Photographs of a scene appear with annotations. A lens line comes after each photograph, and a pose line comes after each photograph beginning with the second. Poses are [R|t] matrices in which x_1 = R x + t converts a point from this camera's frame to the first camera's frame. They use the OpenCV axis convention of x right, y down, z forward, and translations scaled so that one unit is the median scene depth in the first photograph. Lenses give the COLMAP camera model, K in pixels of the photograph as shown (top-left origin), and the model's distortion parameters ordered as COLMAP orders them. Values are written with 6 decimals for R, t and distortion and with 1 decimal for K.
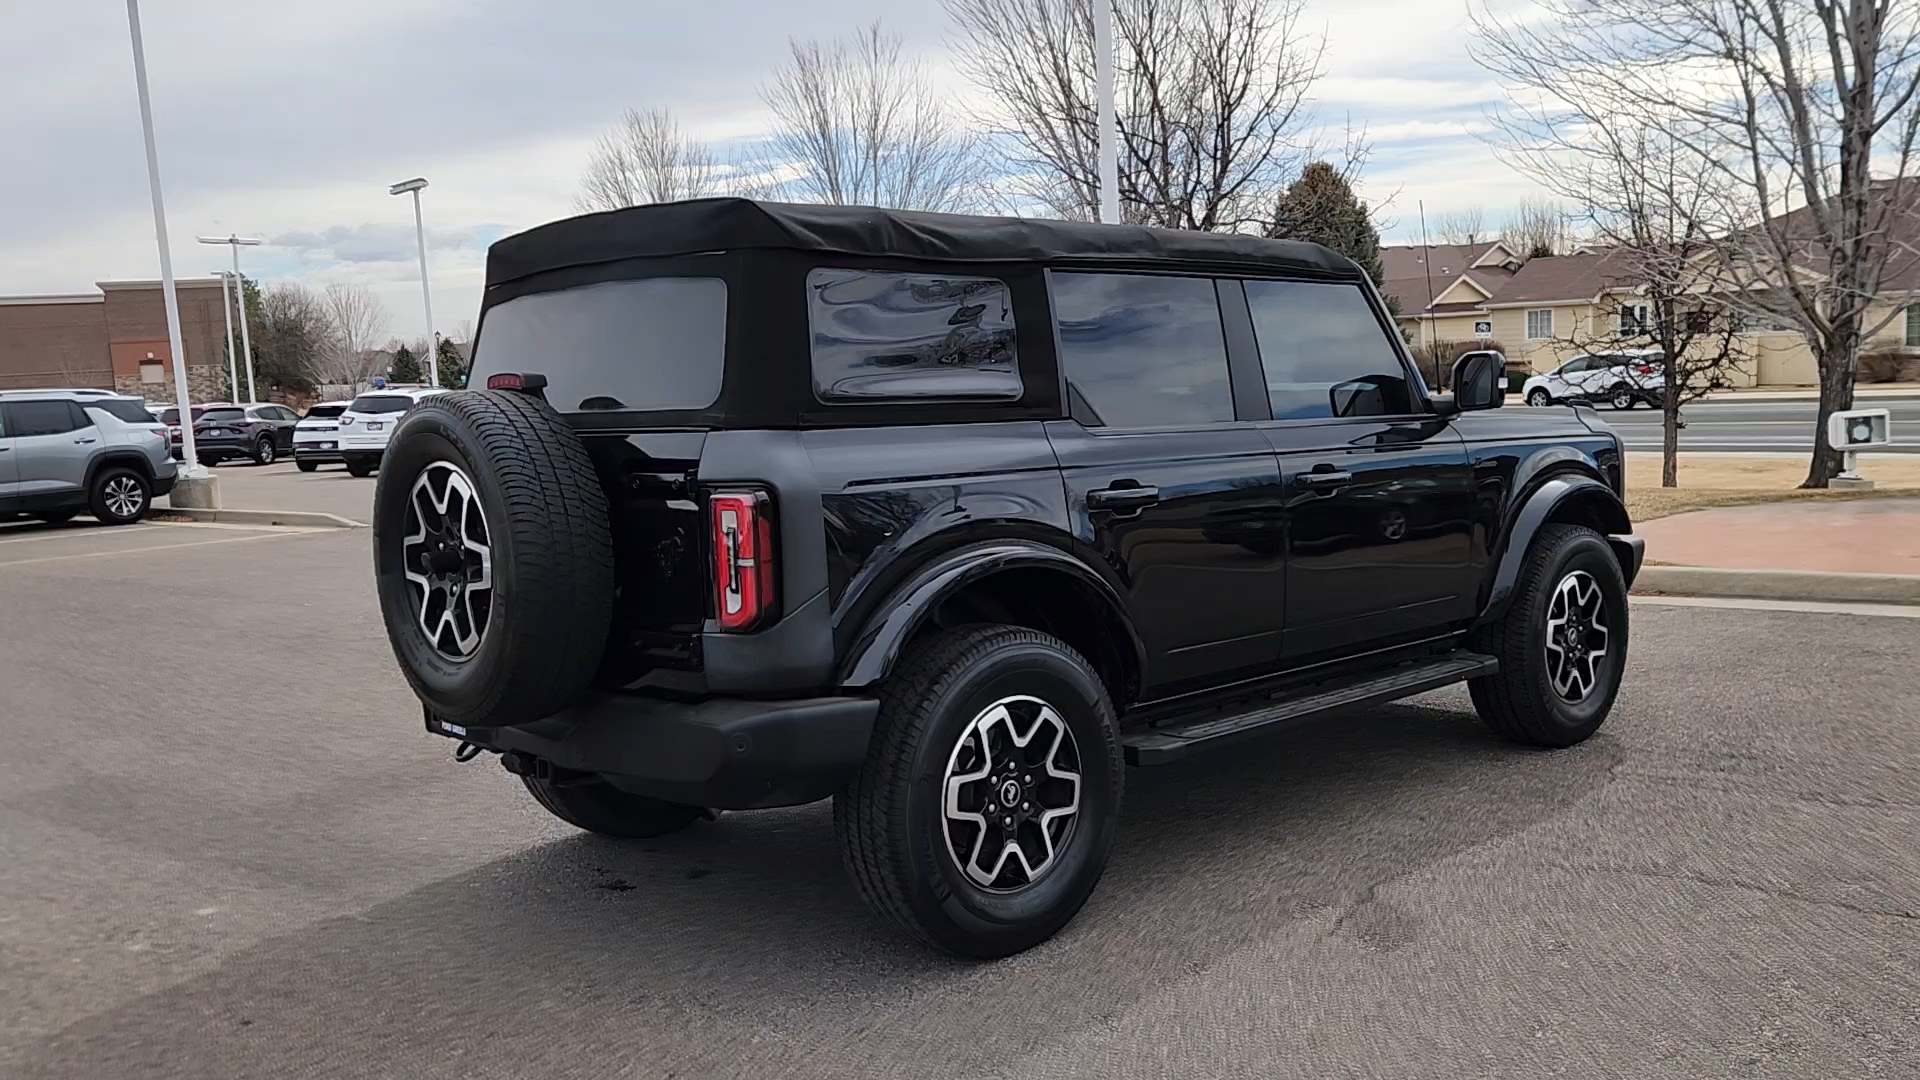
lens RADIAL K [[1618.6, 0, 948.3], [0, 1618.6, 549.7], [0, 0, 1]] dist [0.033977, -0.012871]
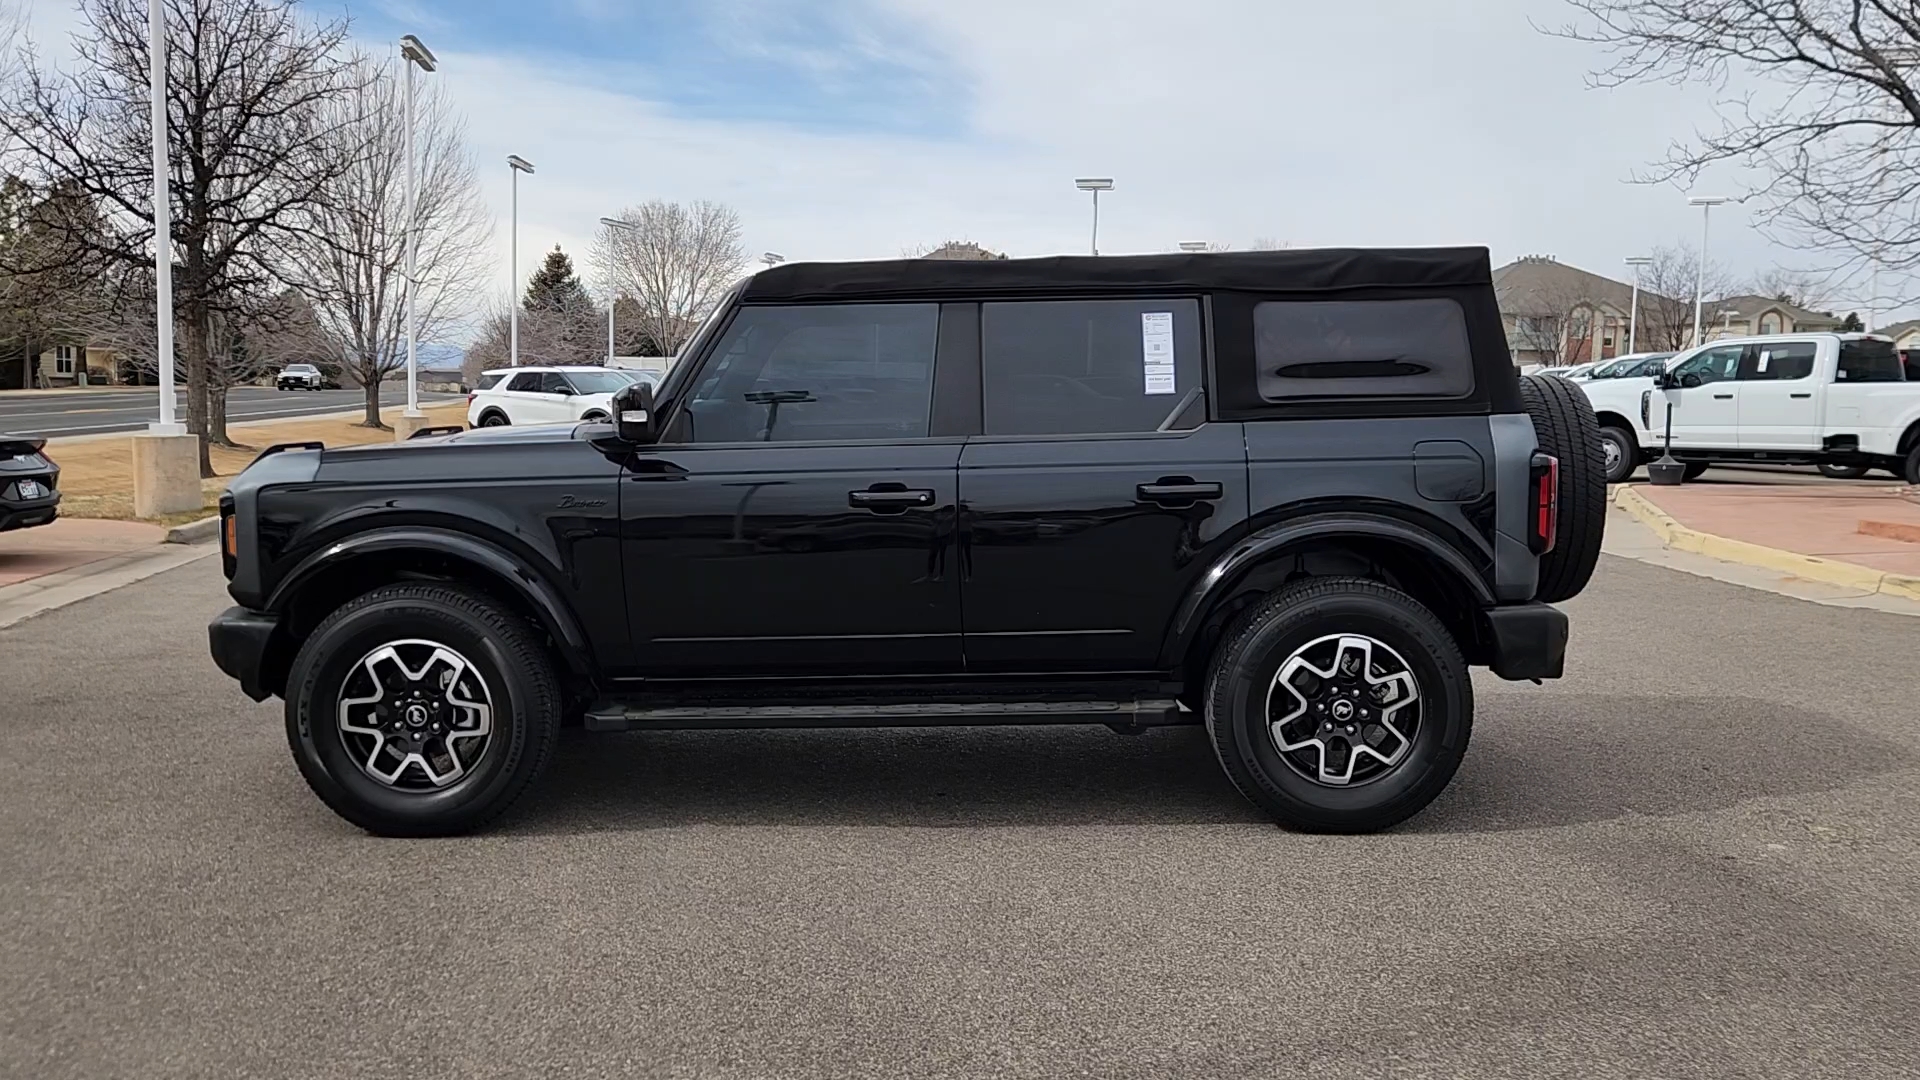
lens RADIAL K [[1618.6, 0, 948.3], [0, 1618.6, 549.7], [0, 0, 1]] dist [0.033977, -0.012871]
pose [[-0.730452, -0.029492, 0.682327, -0.851286], [0.102529, 0.983010, 0.152249, -0.207590], [-0.675225, 0.181169, -0.715017, 2.283221]]
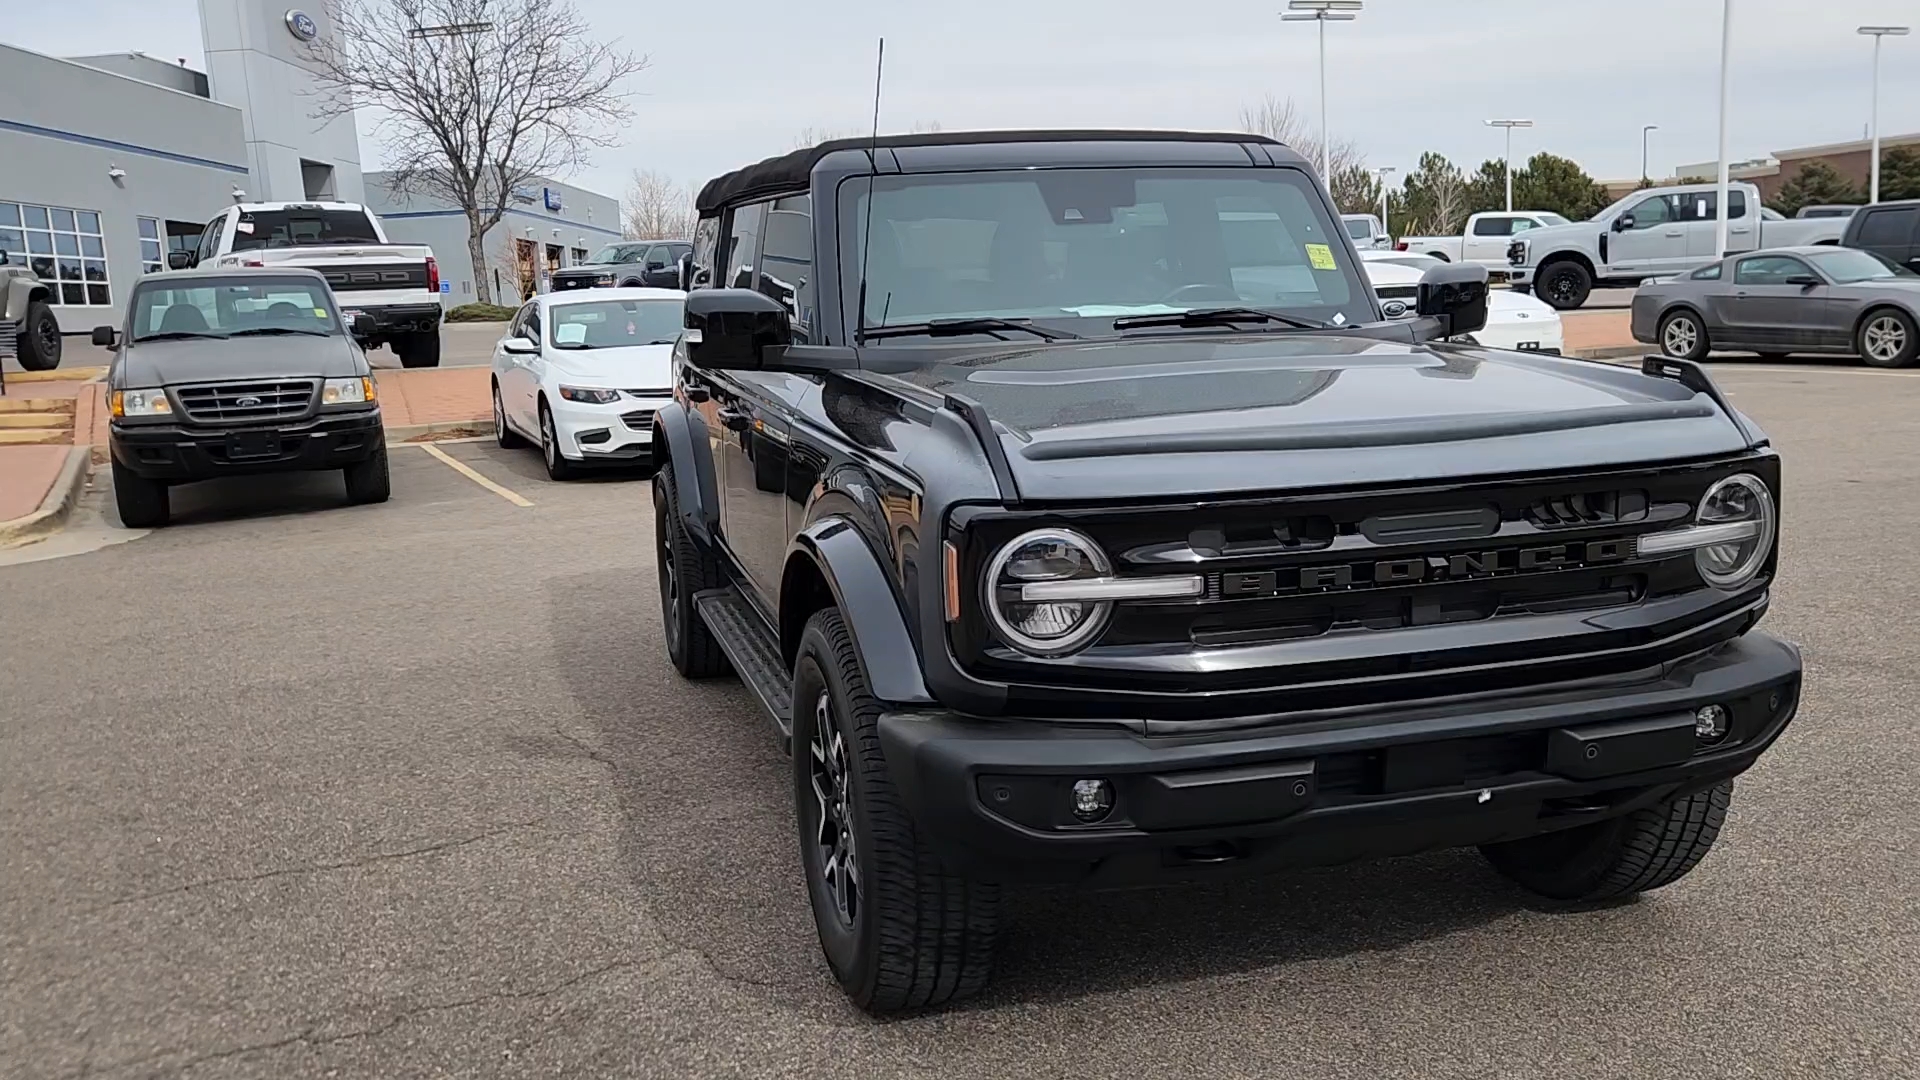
lens RADIAL K [[1618.6, 0, 948.3], [0, 1618.6, 549.7], [0, 0, 1]] dist [0.033977, -0.012871]
pose [[-0.451567, 0.207077, -0.867875, 1.166533], [-0.036431, 0.967605, 0.249828, -0.241432], [0.891493, 0.144431, -0.429394, 1.762445]]
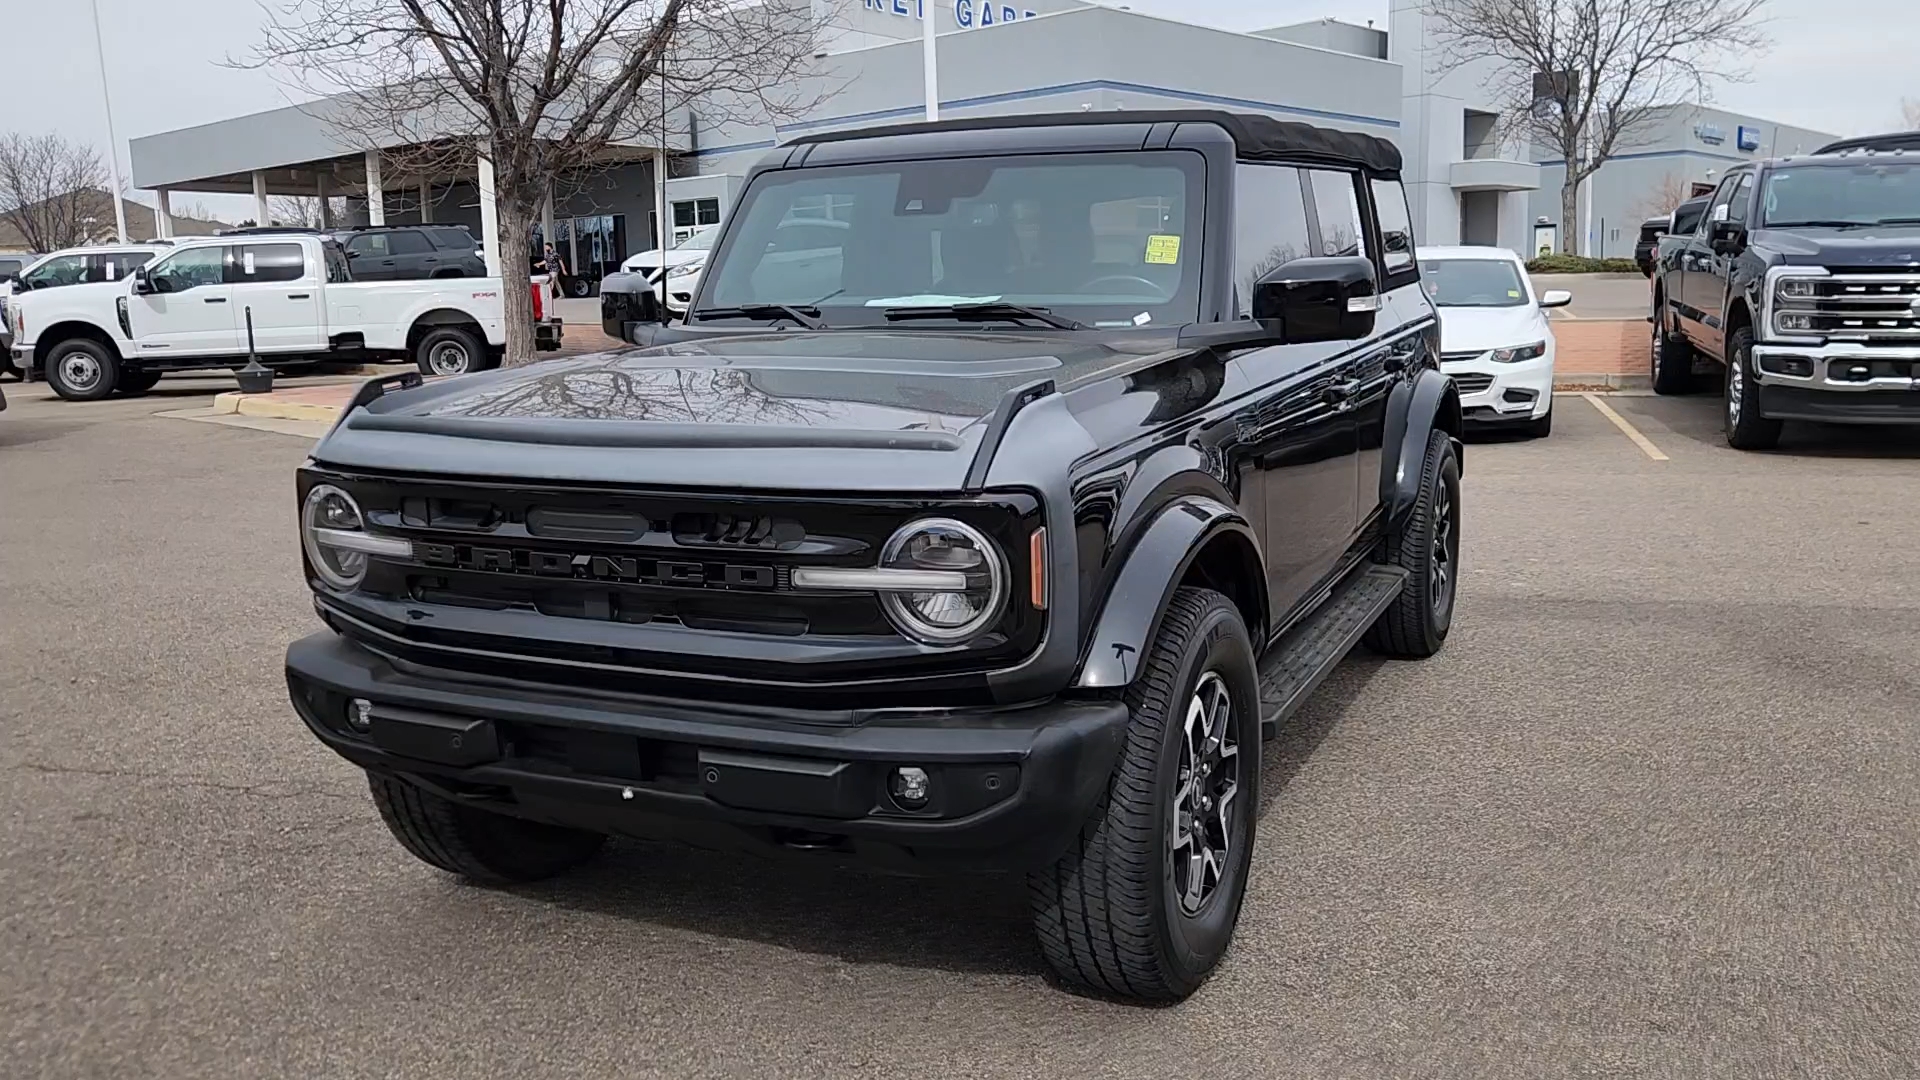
lens RADIAL K [[1618.6, 0, 948.3], [0, 1618.6, 549.7], [0, 0, 1]] dist [0.033977, -0.012871]
pose [[-0.926054, 0.130158, -0.354235, 0.614103], [0.025582, 0.958134, 0.285174, -0.275864], [0.376522, 0.255024, -0.890614, 2.321253]]
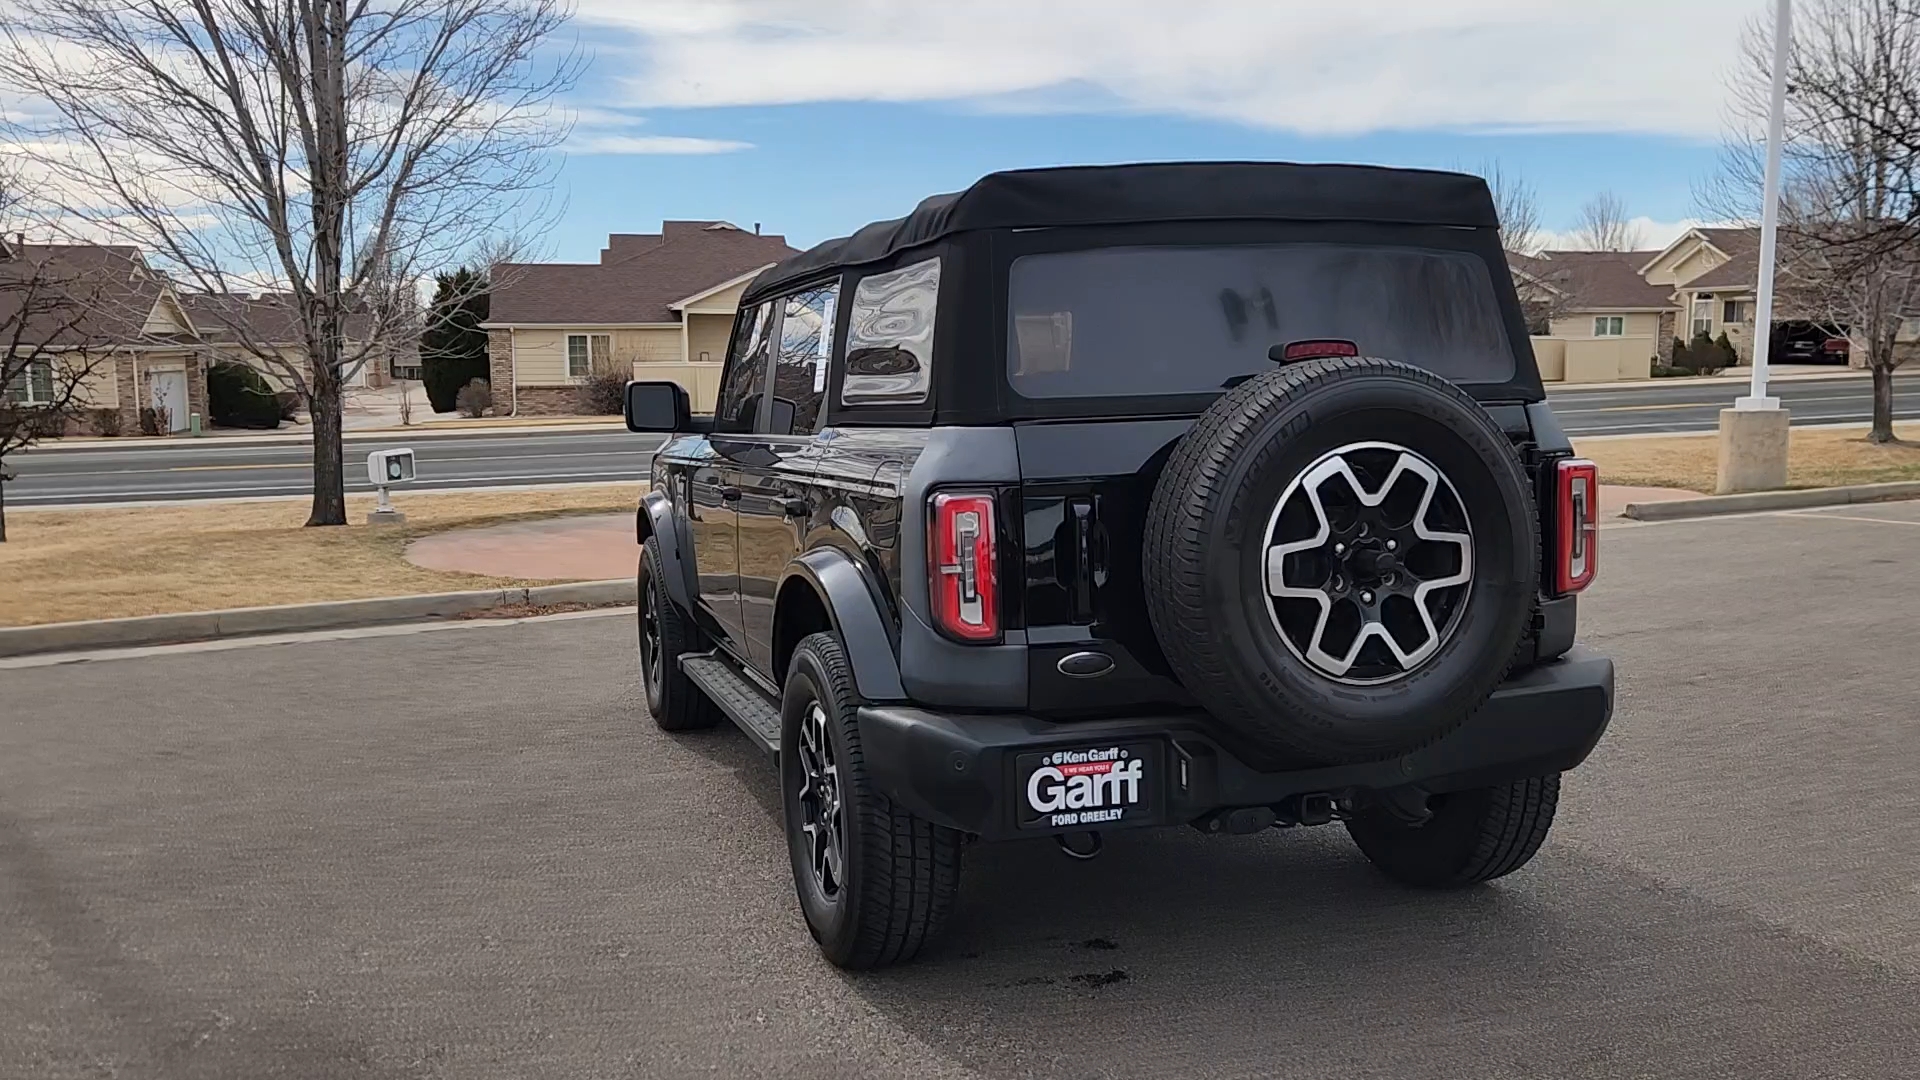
lens RADIAL K [[1618.6, 0, 948.3], [0, 1618.6, 549.7], [0, 0, 1]] dist [0.033977, -0.012871]
pose [[0.417404, -0.067697, 0.906196, -1.056919], [0.101494, 0.994455, 0.027541, -0.040731], [-0.903035, 0.080478, 0.421961, 0.781877]]
